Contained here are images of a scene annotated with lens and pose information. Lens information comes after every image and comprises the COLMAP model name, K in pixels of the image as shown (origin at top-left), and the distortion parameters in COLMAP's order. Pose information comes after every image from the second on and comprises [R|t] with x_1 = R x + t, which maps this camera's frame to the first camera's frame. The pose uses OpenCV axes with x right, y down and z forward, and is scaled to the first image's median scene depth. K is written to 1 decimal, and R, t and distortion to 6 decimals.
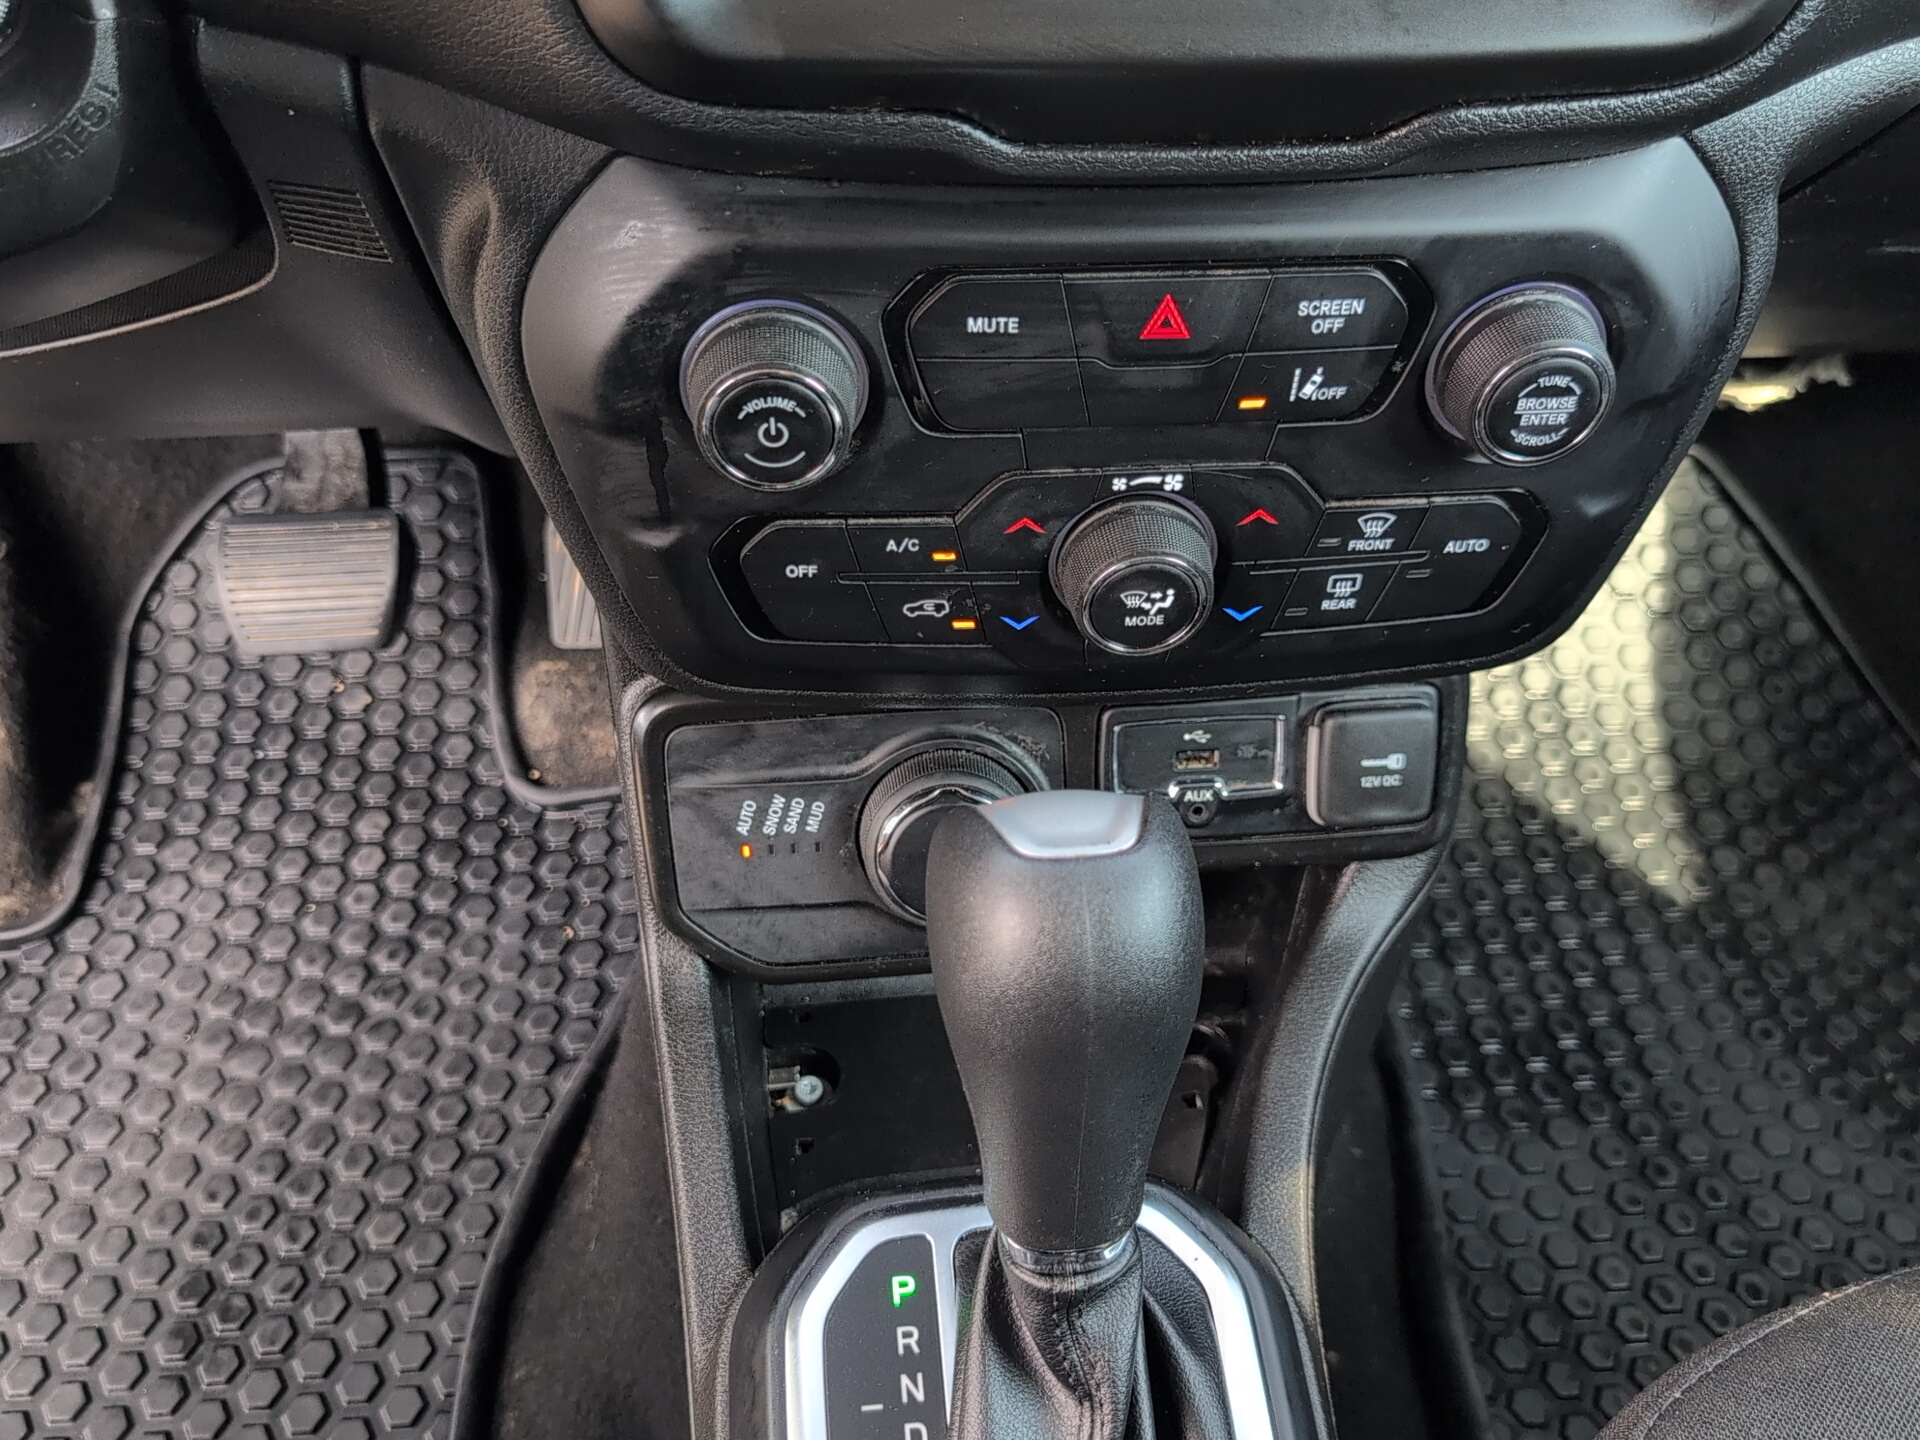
lens RADIAL K [[1658.6, 0, 949.4], [0, 1658.6, 759.6], [0, 0, 1]] dist [-0.015943, 0.005434]
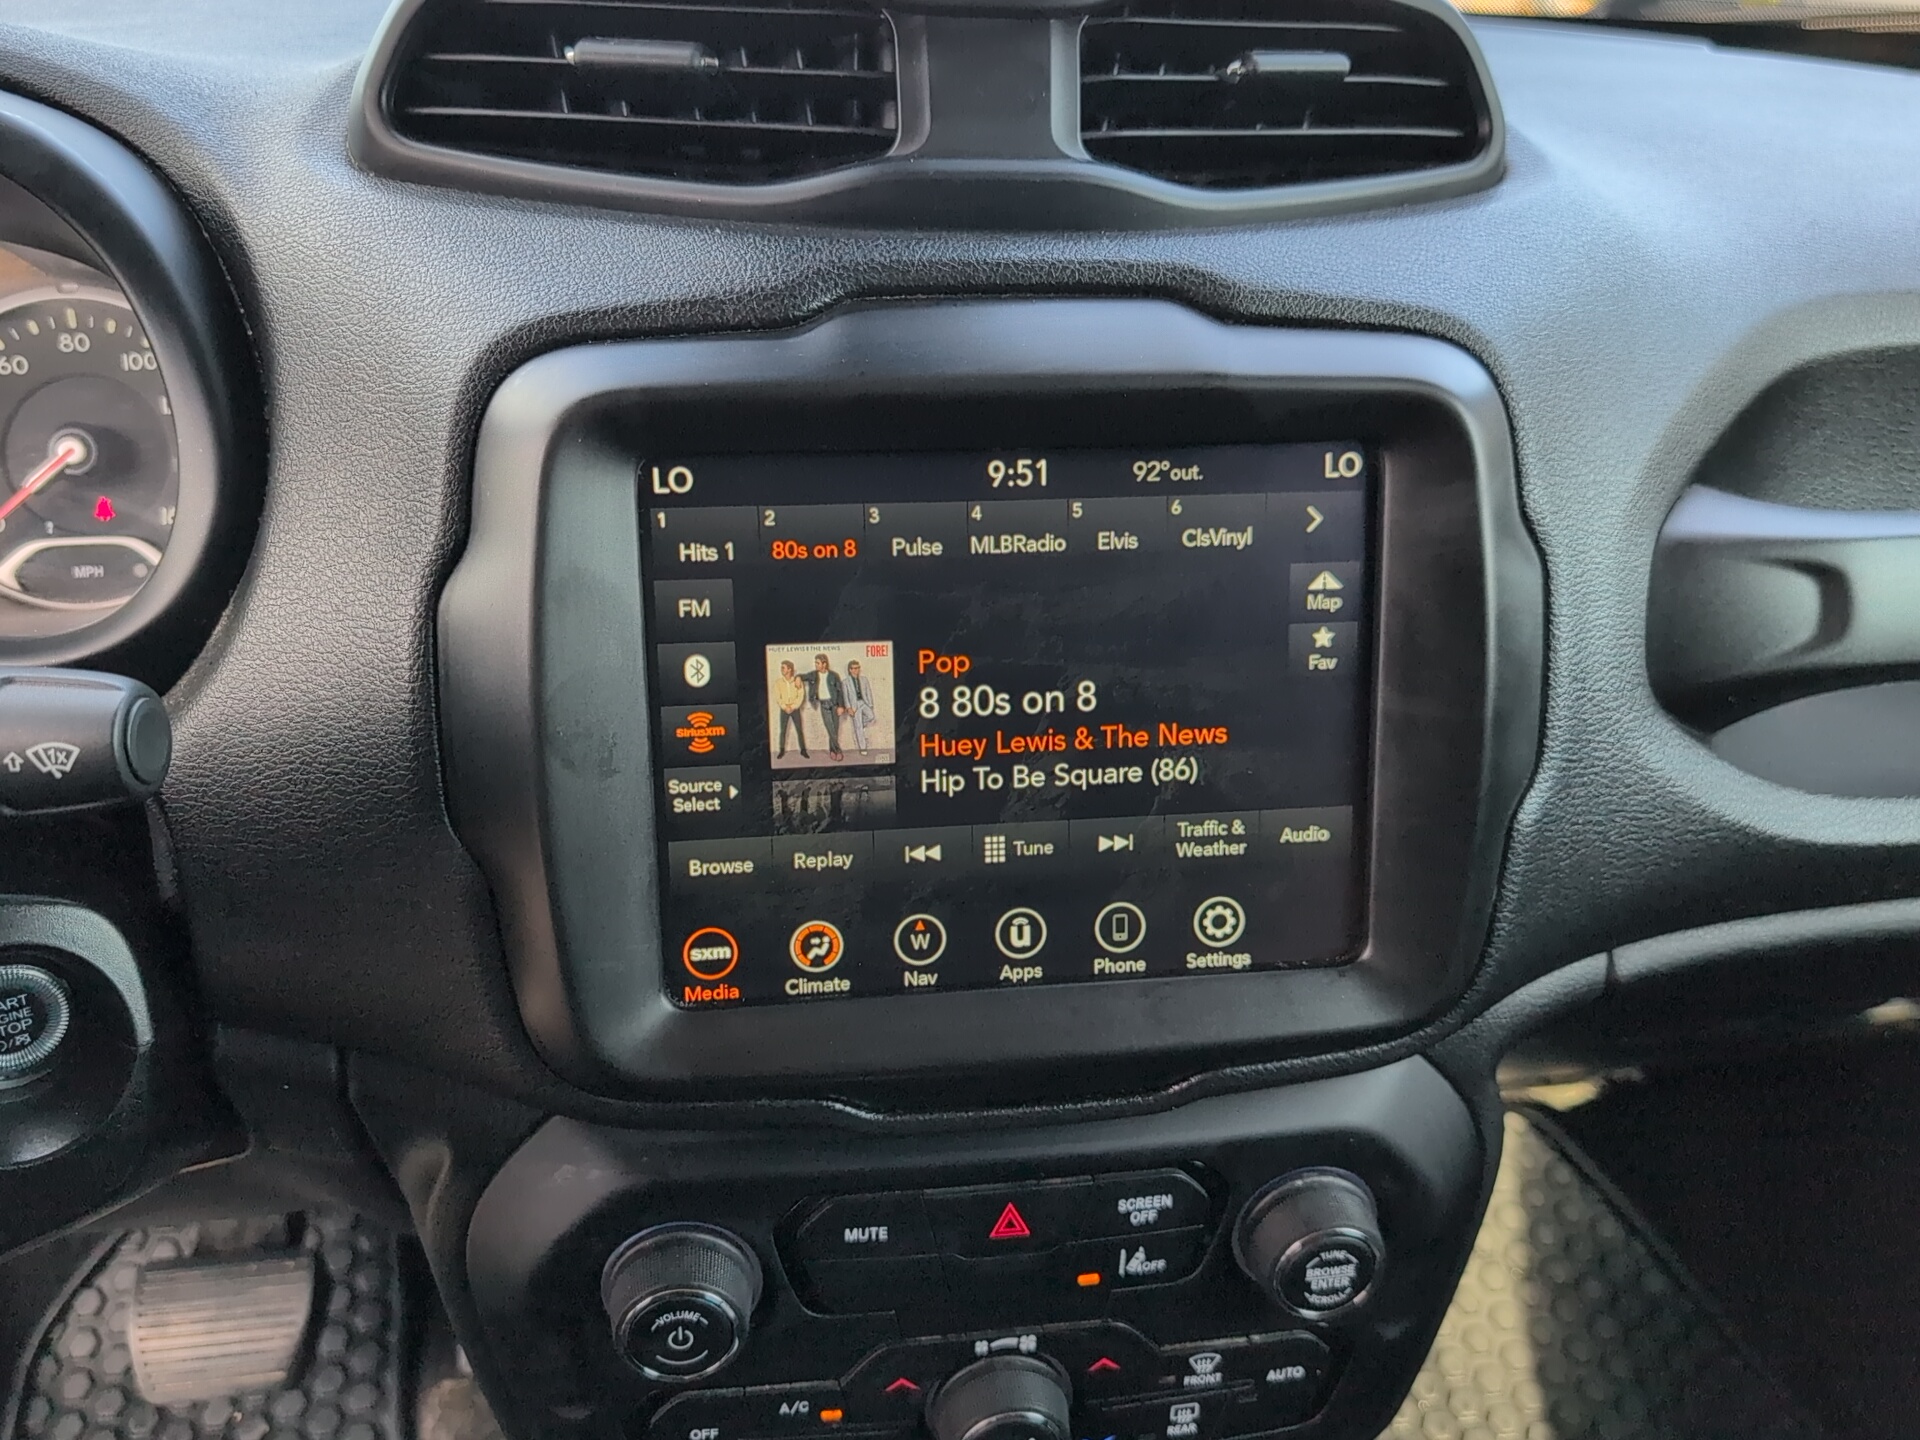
lens RADIAL K [[1658.6, 0, 961.2], [0, 1658.6, 740.3], [0, 0, 1]] dist [-0.015943, 0.005434]
pose [[0.997432, -0.024115, 0.067445, 0.020396], [0.045620, 0.939811, -0.338636, -0.170373], [-0.055220, 0.340843, 0.938497, -0.227013]]
